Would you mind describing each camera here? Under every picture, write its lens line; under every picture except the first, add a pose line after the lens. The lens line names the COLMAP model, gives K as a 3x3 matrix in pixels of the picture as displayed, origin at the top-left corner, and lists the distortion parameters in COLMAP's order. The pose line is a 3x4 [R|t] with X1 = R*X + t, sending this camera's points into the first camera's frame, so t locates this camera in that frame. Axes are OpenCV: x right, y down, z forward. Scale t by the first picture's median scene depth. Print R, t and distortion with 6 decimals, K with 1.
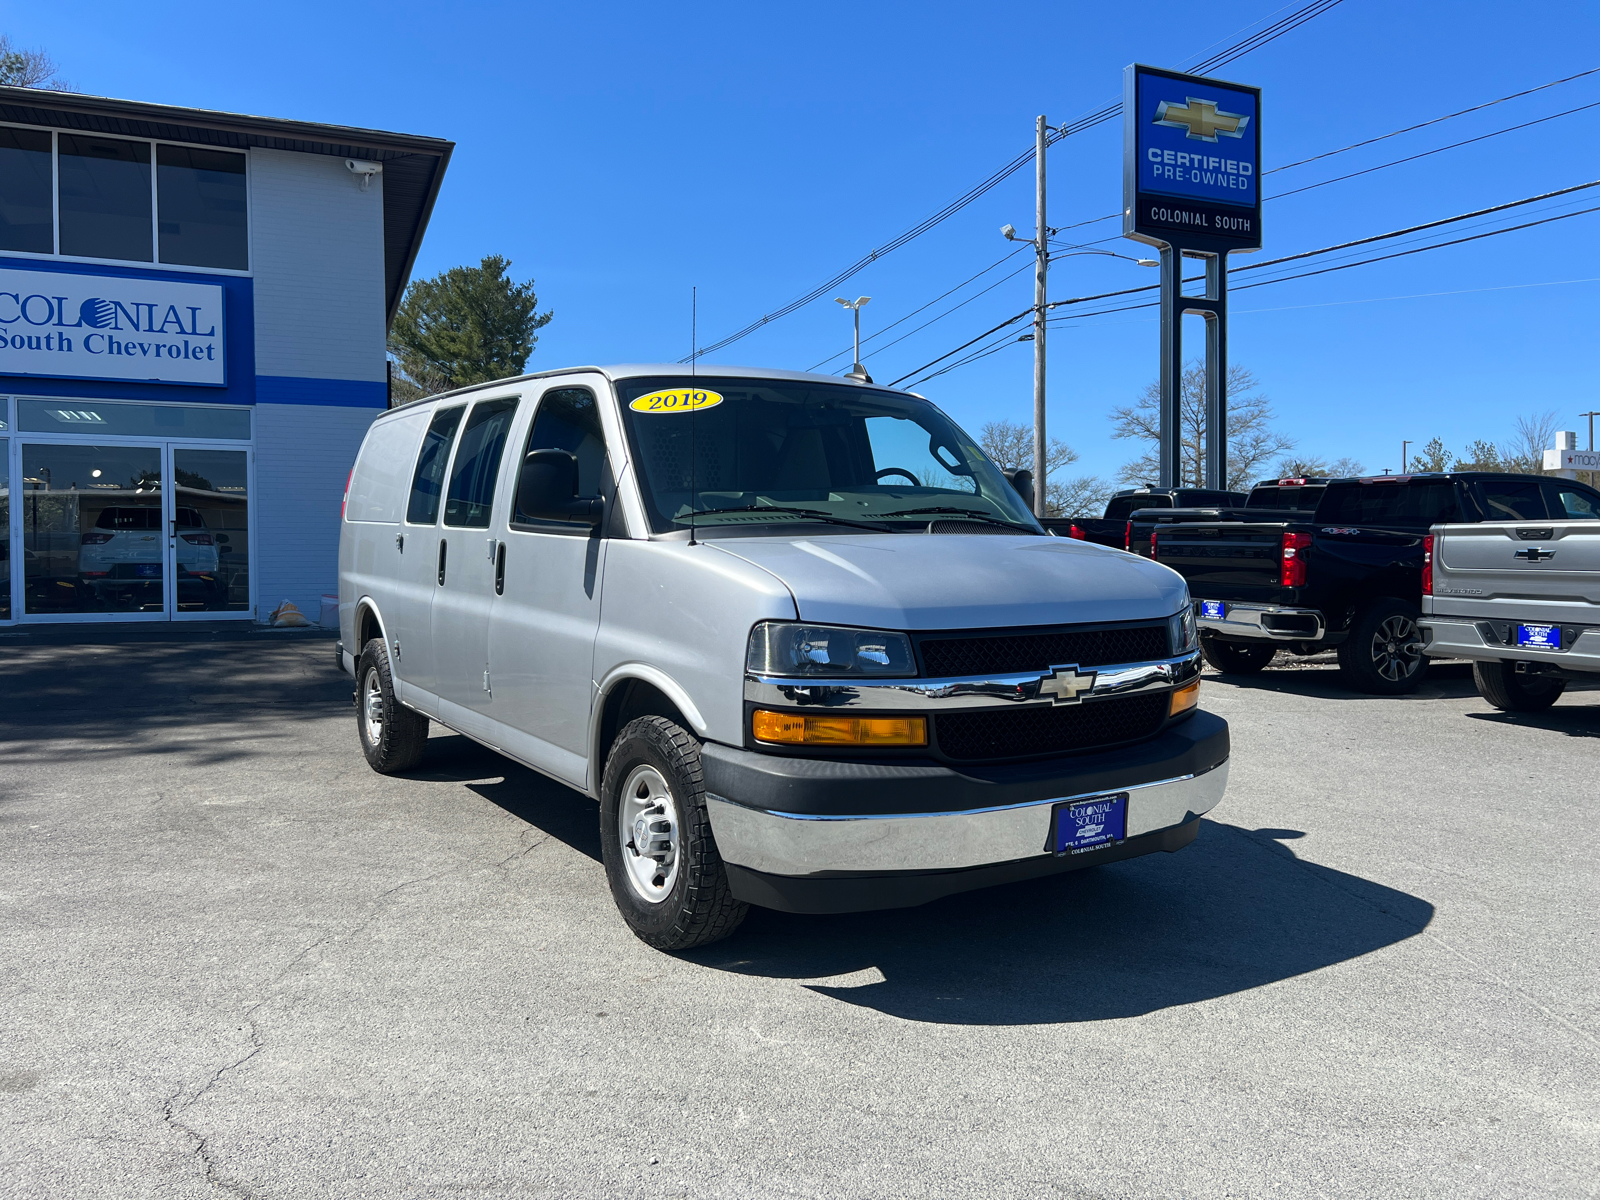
lens RADIAL K [[1207.5, 0, 786.8], [0, 1207.5, 595.2], [0, 0, 1]] dist [0.034216, -0.007683]
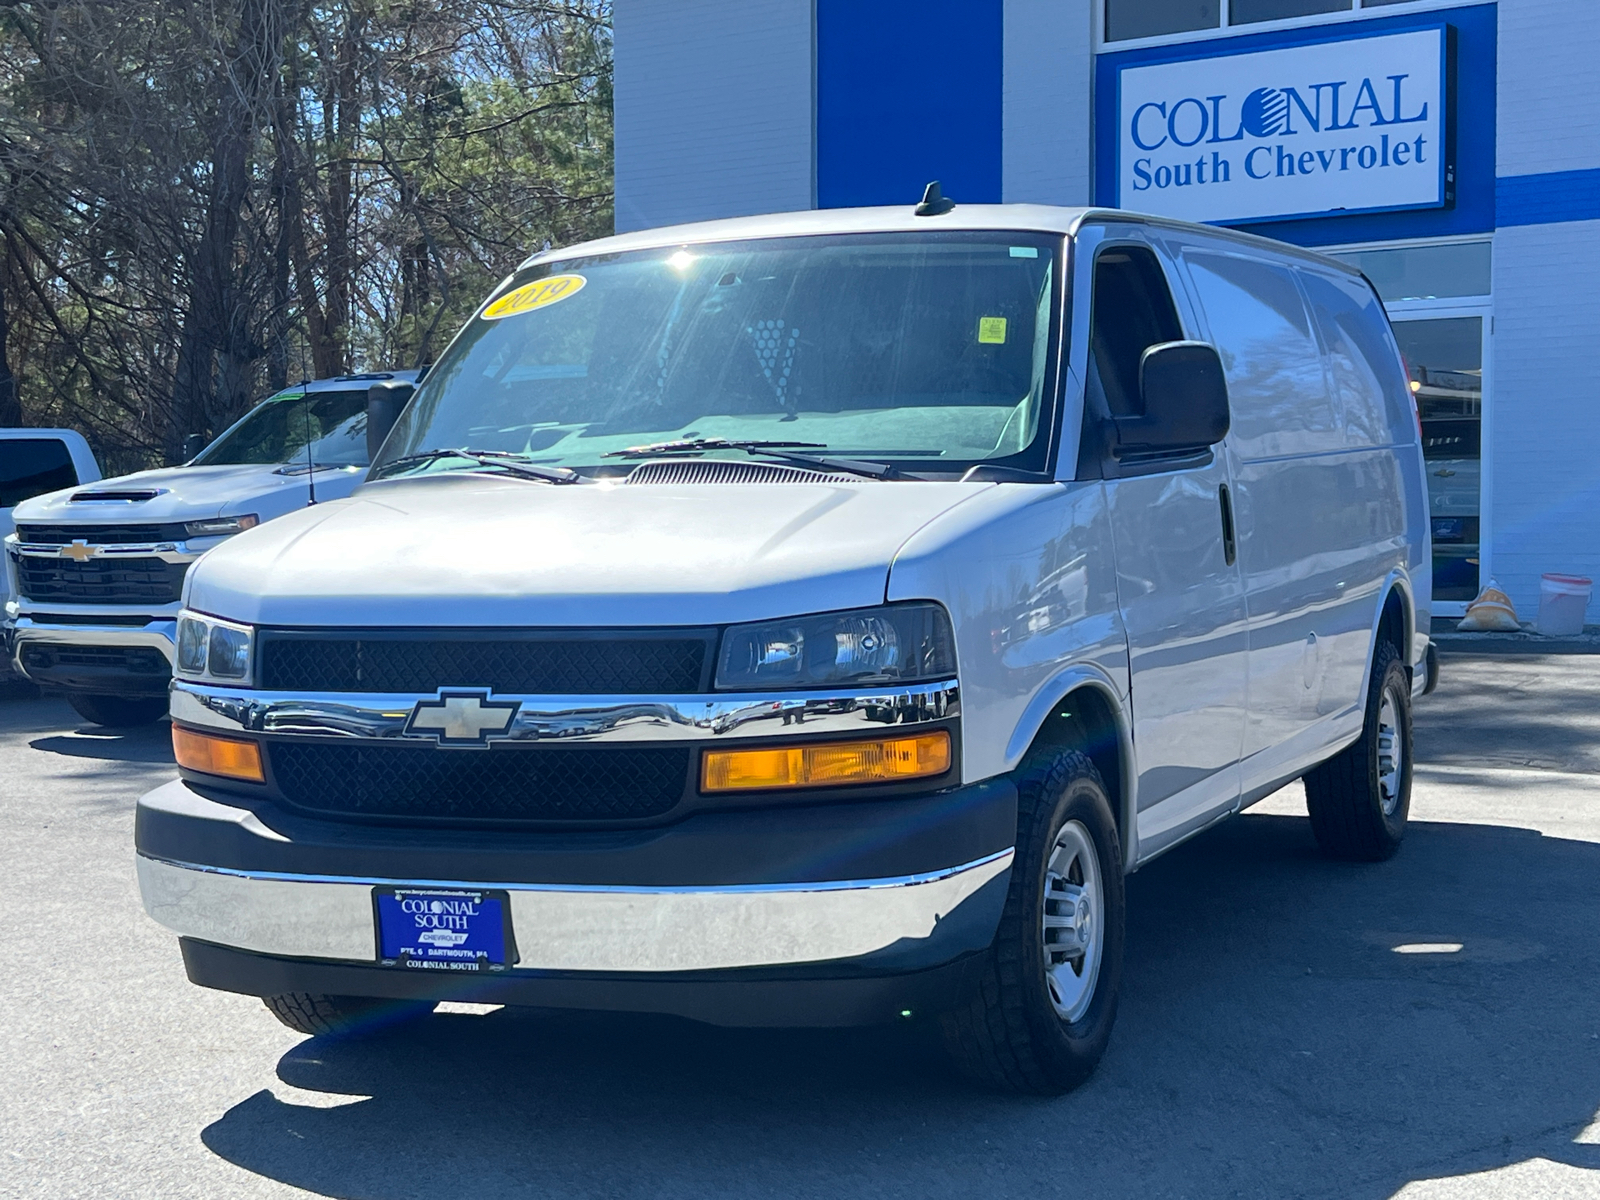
lens RADIAL K [[2533.4, 0, 799.7], [0, 2533.4, 608.4], [0, 0, 1]] dist [0.066580, 0.030225]
pose [[0.540050, 0.027740, -0.841176, 0.400787], [-0.016805, 0.999613, 0.022176, -0.005151], [0.841465, 0.002159, 0.540307, 0.109821]]
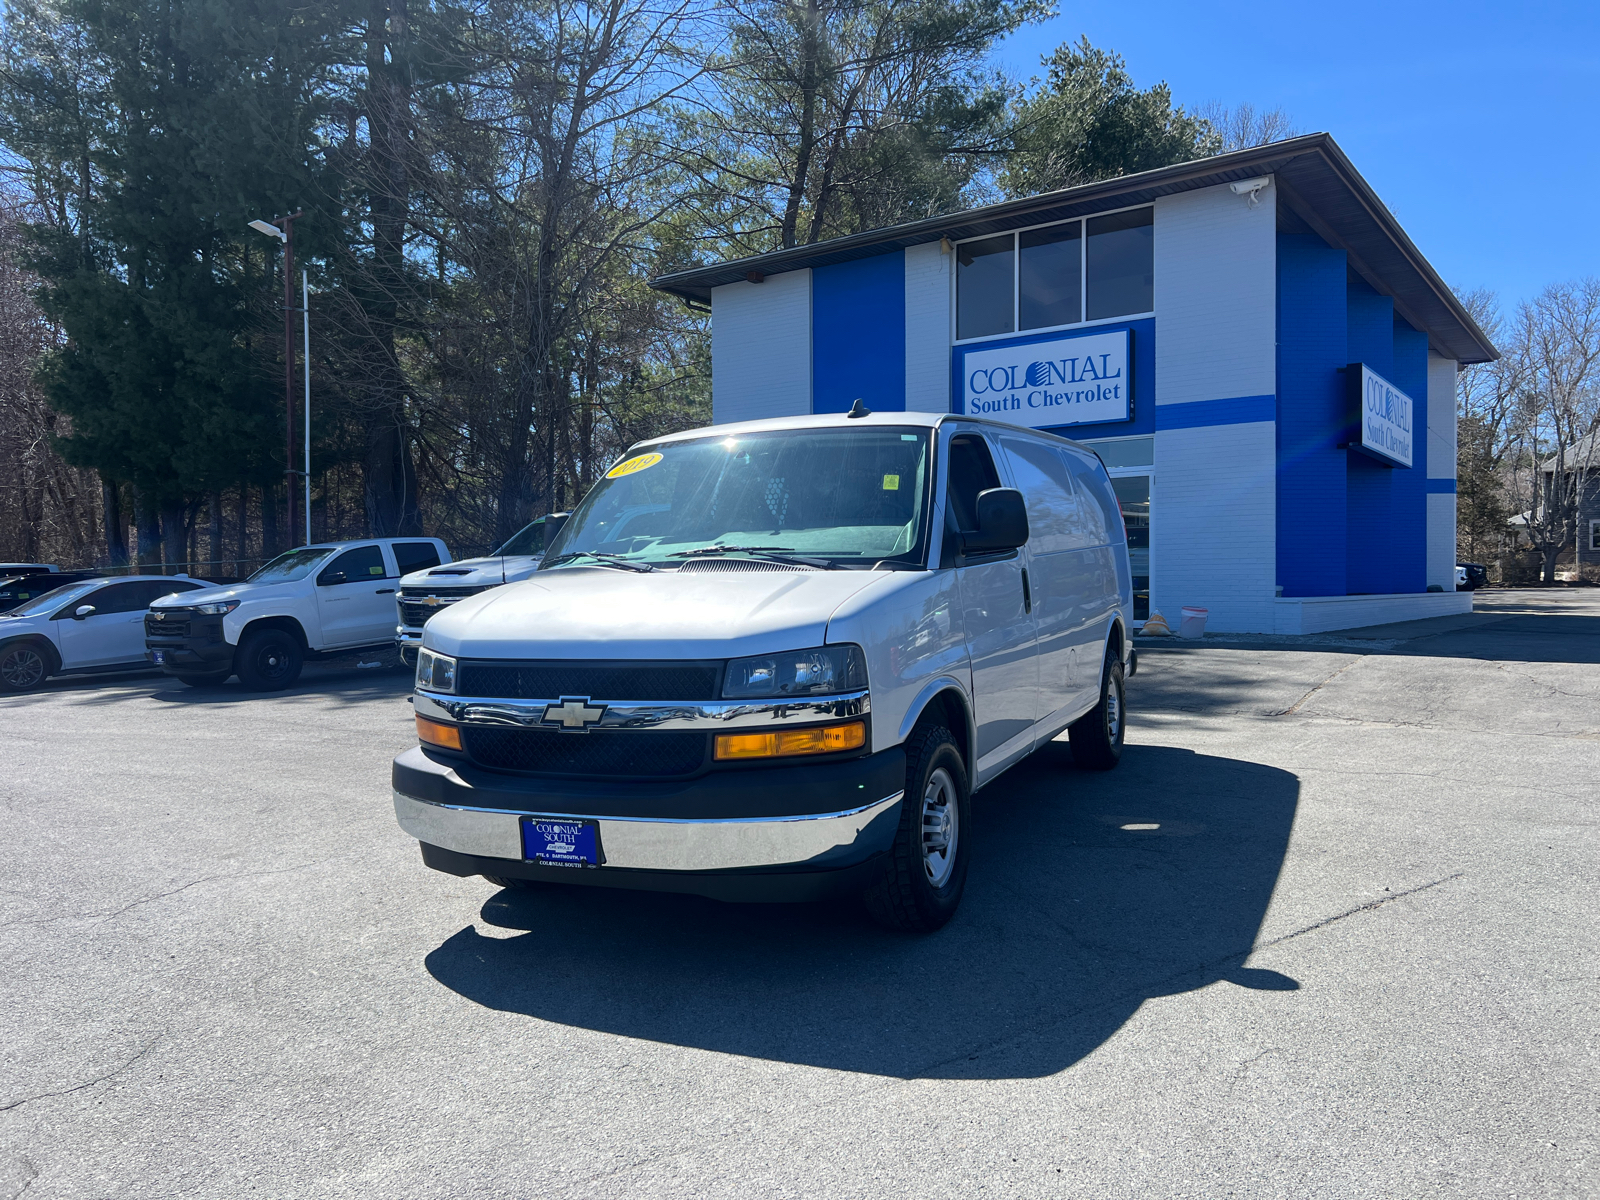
lens RADIAL K [[1207.0, 0, 794.2], [0, 1207.0, 596.7], [0, 0, 1]] dist [0.053291, -0.057099]
pose [[0.526569, 0.009510, -0.850079, 0.342786], [-0.011054, 0.999929, 0.004340, -0.010824], [0.850060, 0.007111, 0.526637, 0.158460]]
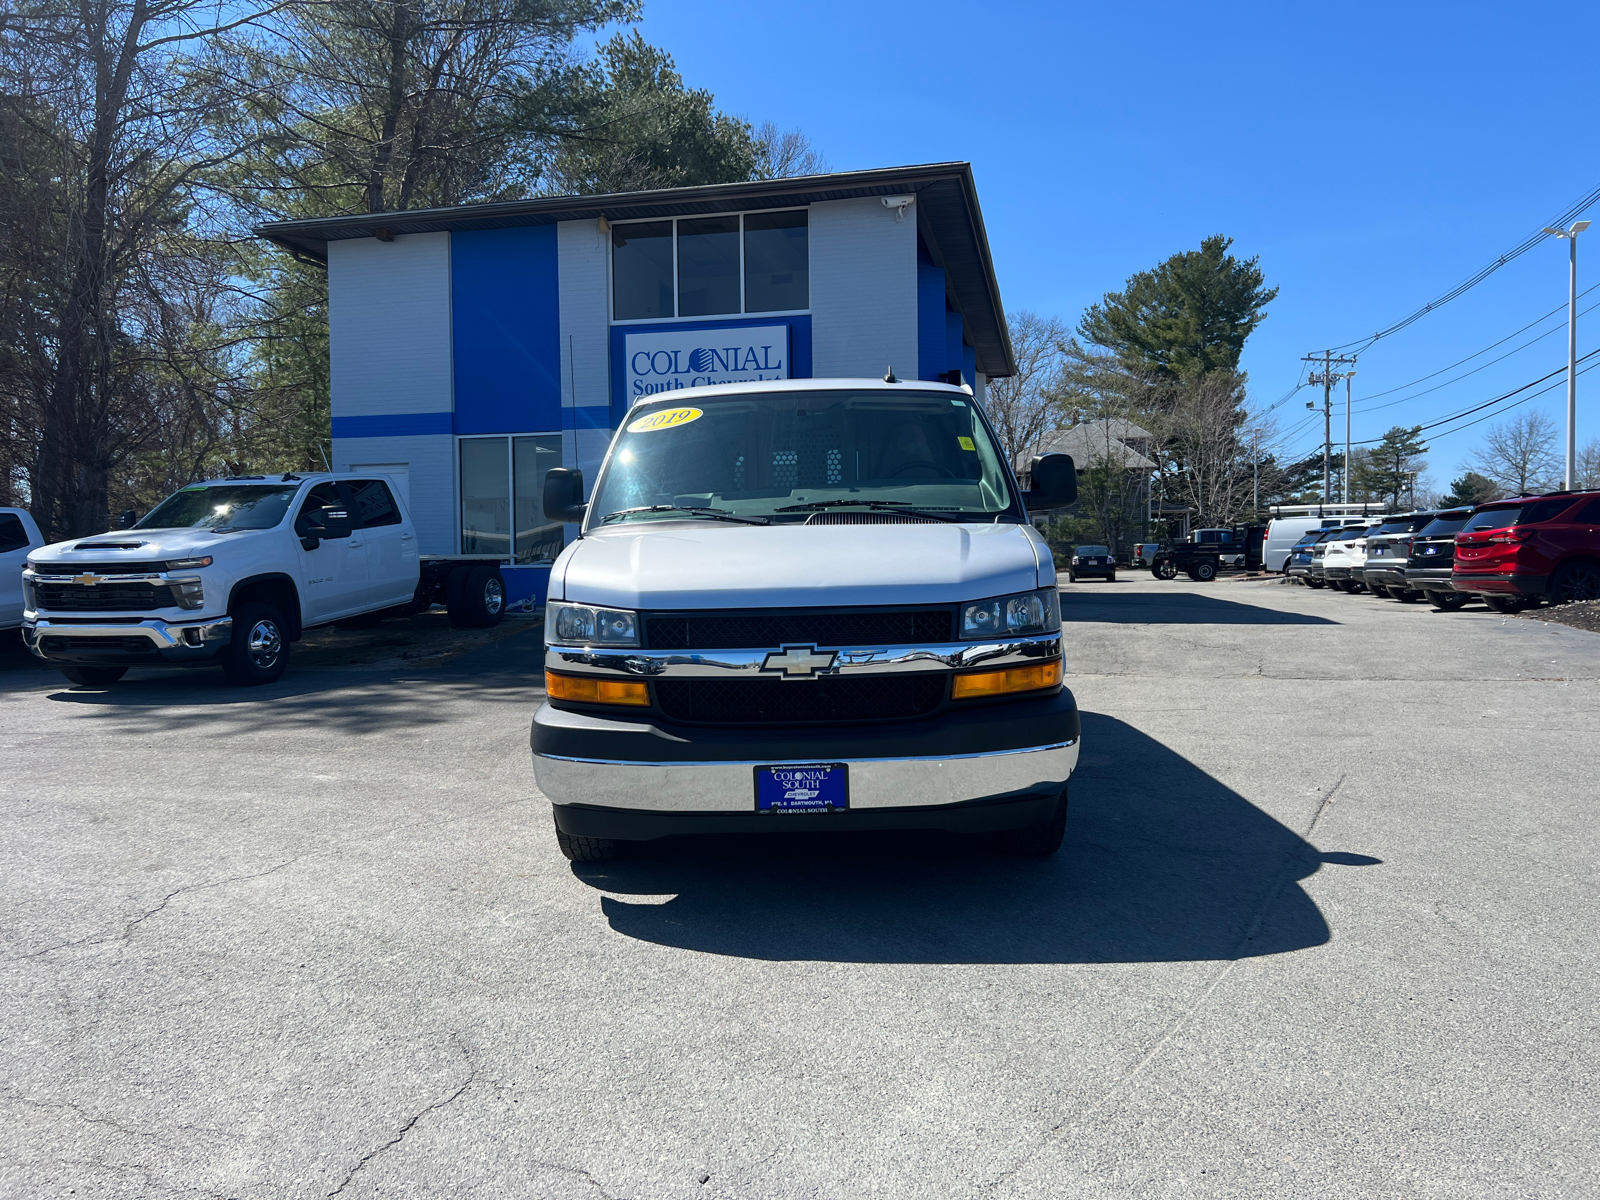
lens RADIAL K [[1204.5, 0, 784.5], [0, 1204.5, 595.2], [0, 0, 1]] dist [0.105739, -0.156447]
pose [[0.818695, 0.007863, -0.574175, 0.228539], [-0.003762, 0.999958, 0.008331, 0.001292], [0.574216, -0.004660, 0.818690, 0.025576]]
